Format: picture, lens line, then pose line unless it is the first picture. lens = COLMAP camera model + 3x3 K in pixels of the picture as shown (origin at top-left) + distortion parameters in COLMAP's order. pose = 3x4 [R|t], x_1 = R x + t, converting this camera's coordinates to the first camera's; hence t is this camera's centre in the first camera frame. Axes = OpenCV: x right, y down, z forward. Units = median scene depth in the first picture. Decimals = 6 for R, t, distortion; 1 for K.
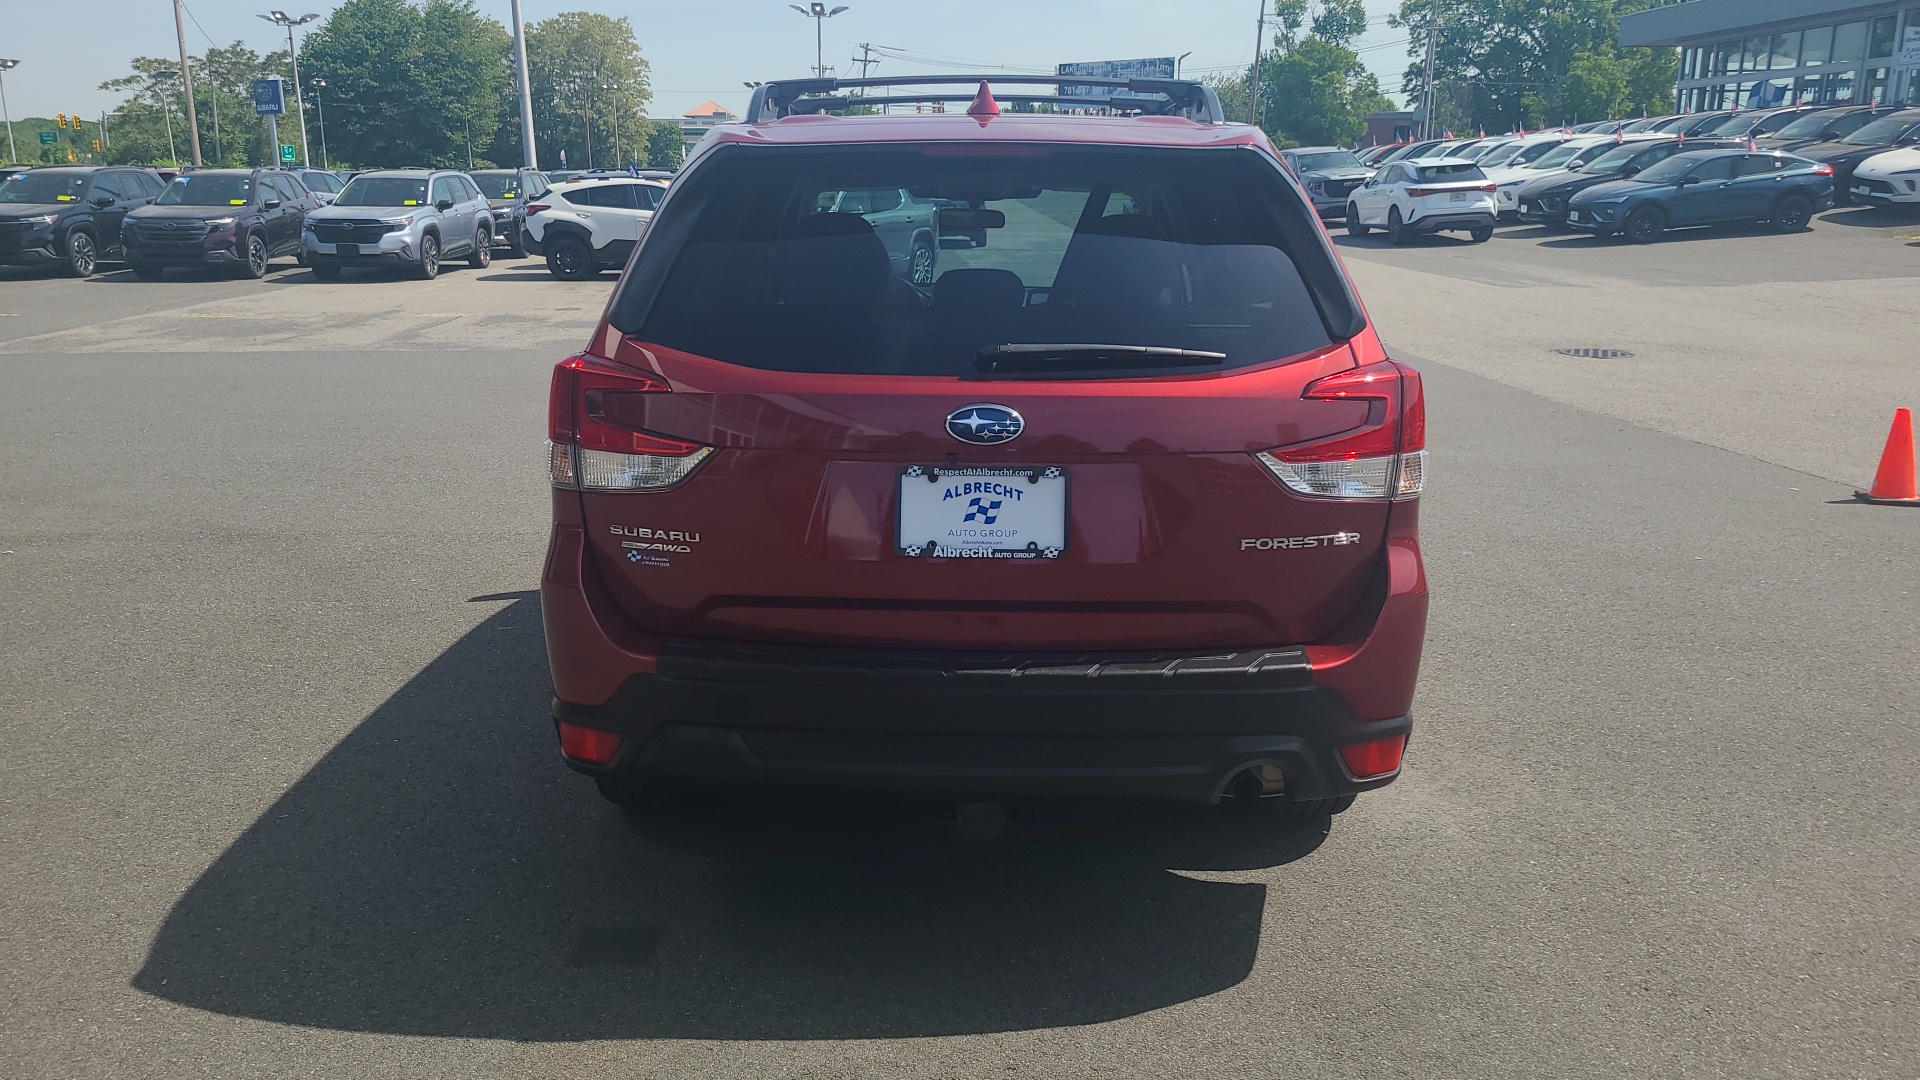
lens RADIAL K [[1437.8, 0, 921.6], [0, 1437.8, 517.3], [0, 0, 1]] dist [0.052372, -0.036955]
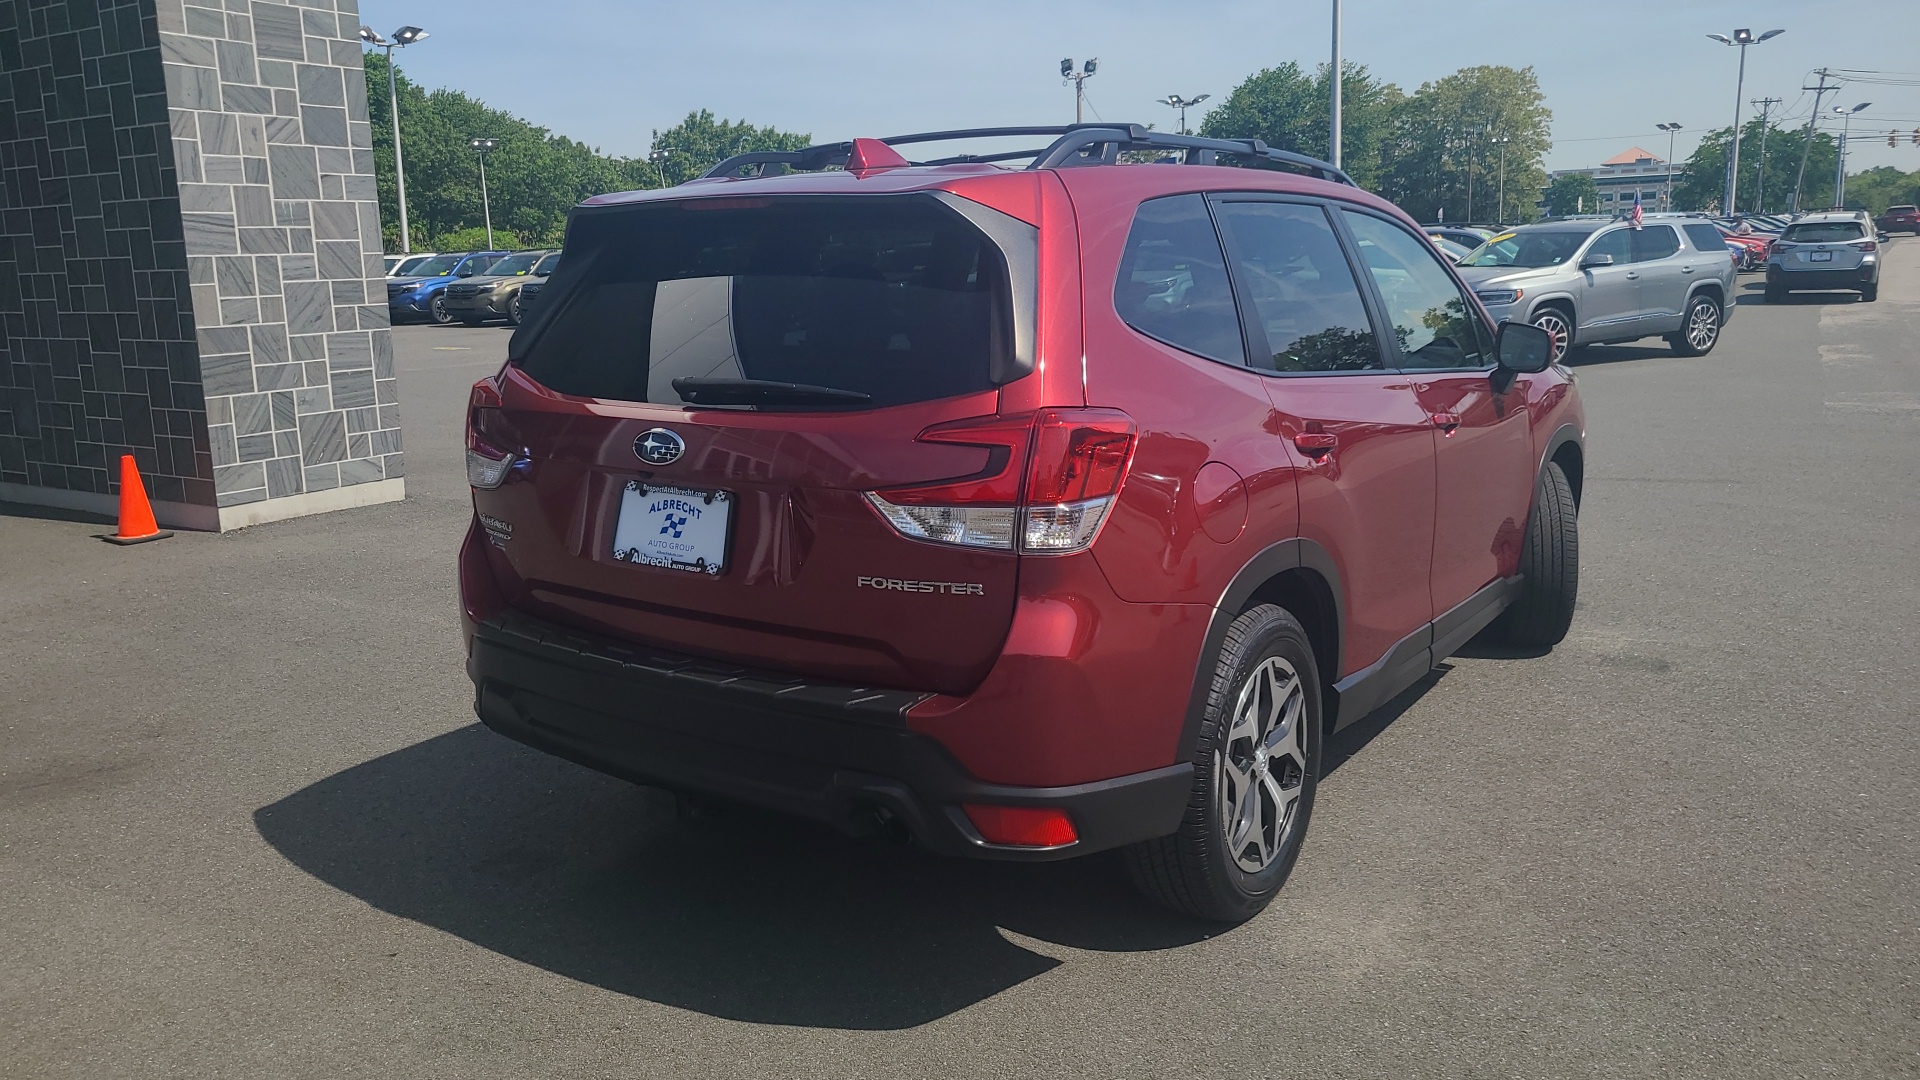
lens RADIAL K [[1437.8, 0, 915.6], [0, 1437.8, 517.5], [0, 0, 1]] dist [0.052372, -0.036955]
pose [[0.826474, 0.082726, -0.556864, 0.091427], [-0.105271, 0.994407, -0.008513, -0.002353], [0.553046, 0.065657, 0.830560, 0.019978]]
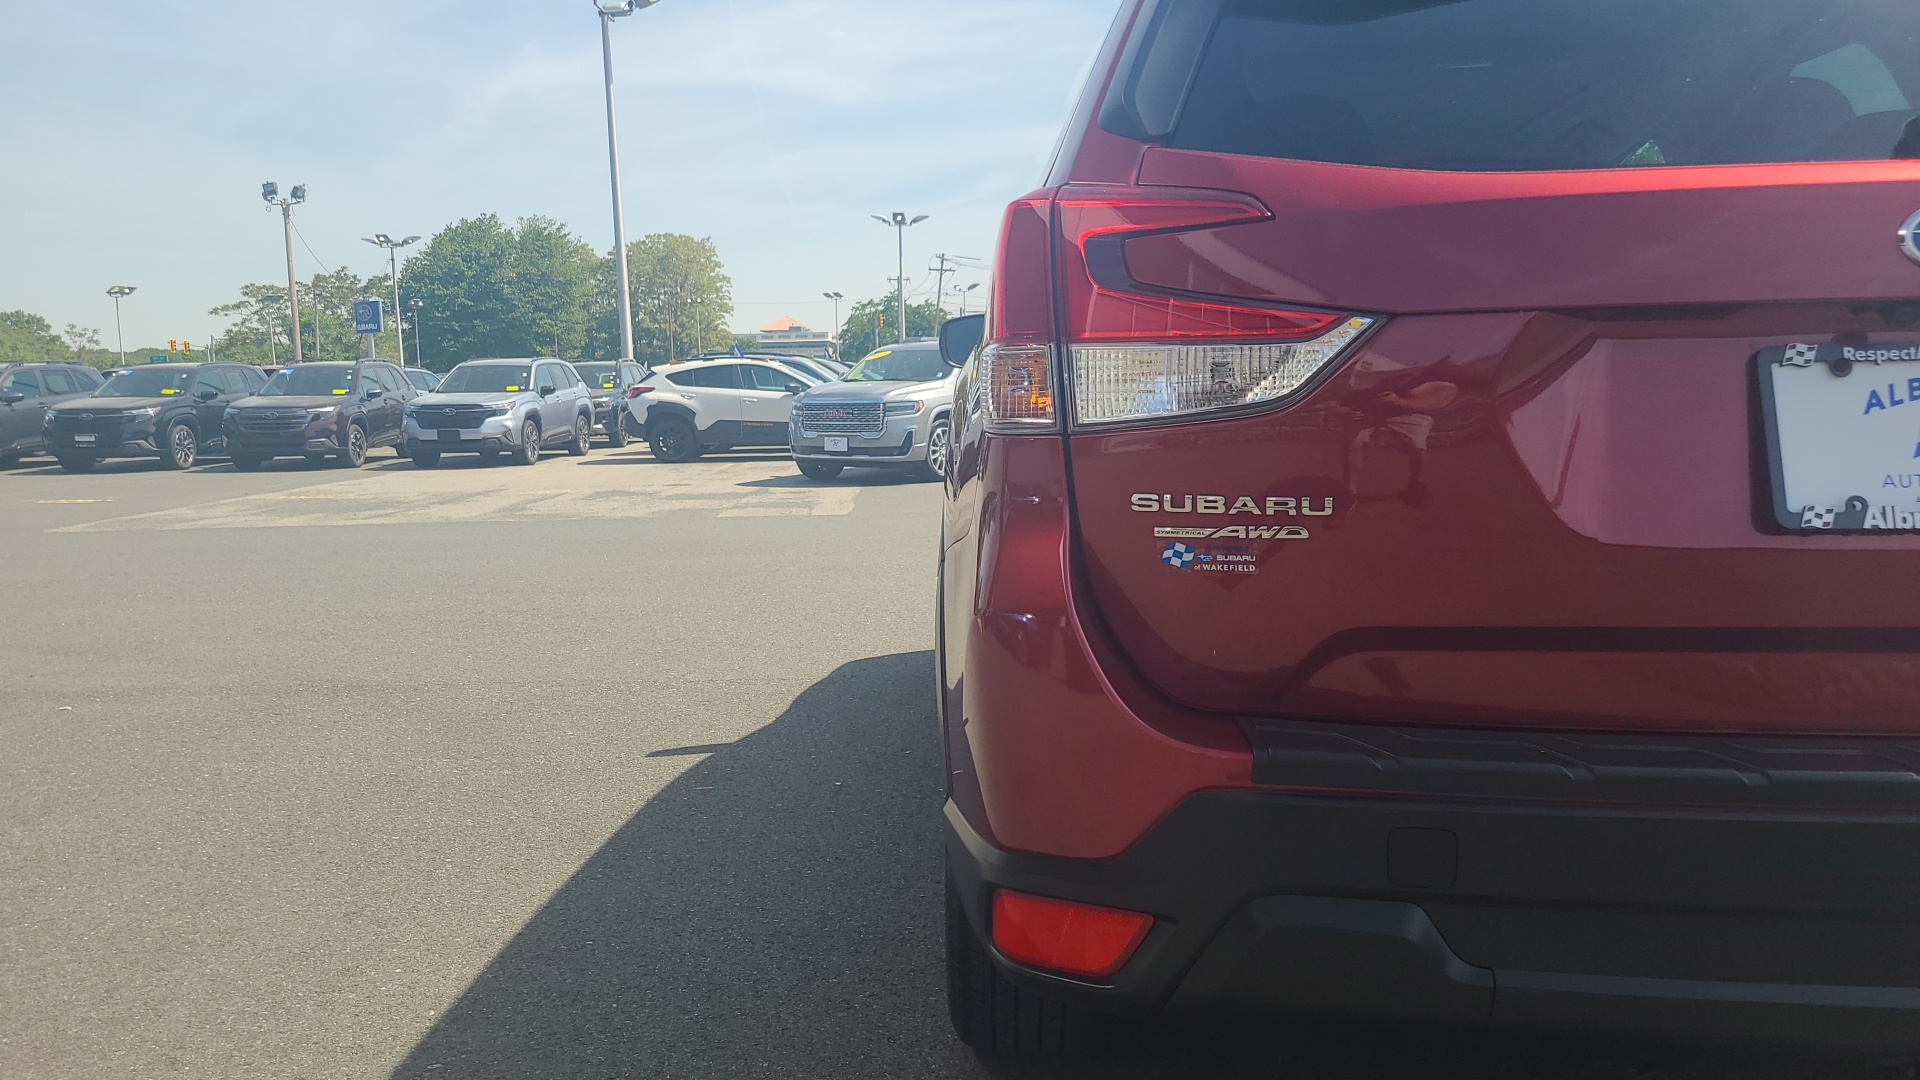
lens RADIAL K [[1437.8, 0, 927.1], [0, 1437.8, 531.1], [0, 0, 1]] dist [0.052372, -0.036955]
pose [[0.998939, -0.014552, -0.043702, -0.030918], [0.008648, 0.991166, -0.132343, 0.009902], [0.045242, 0.131824, 0.990240, 0.057101]]
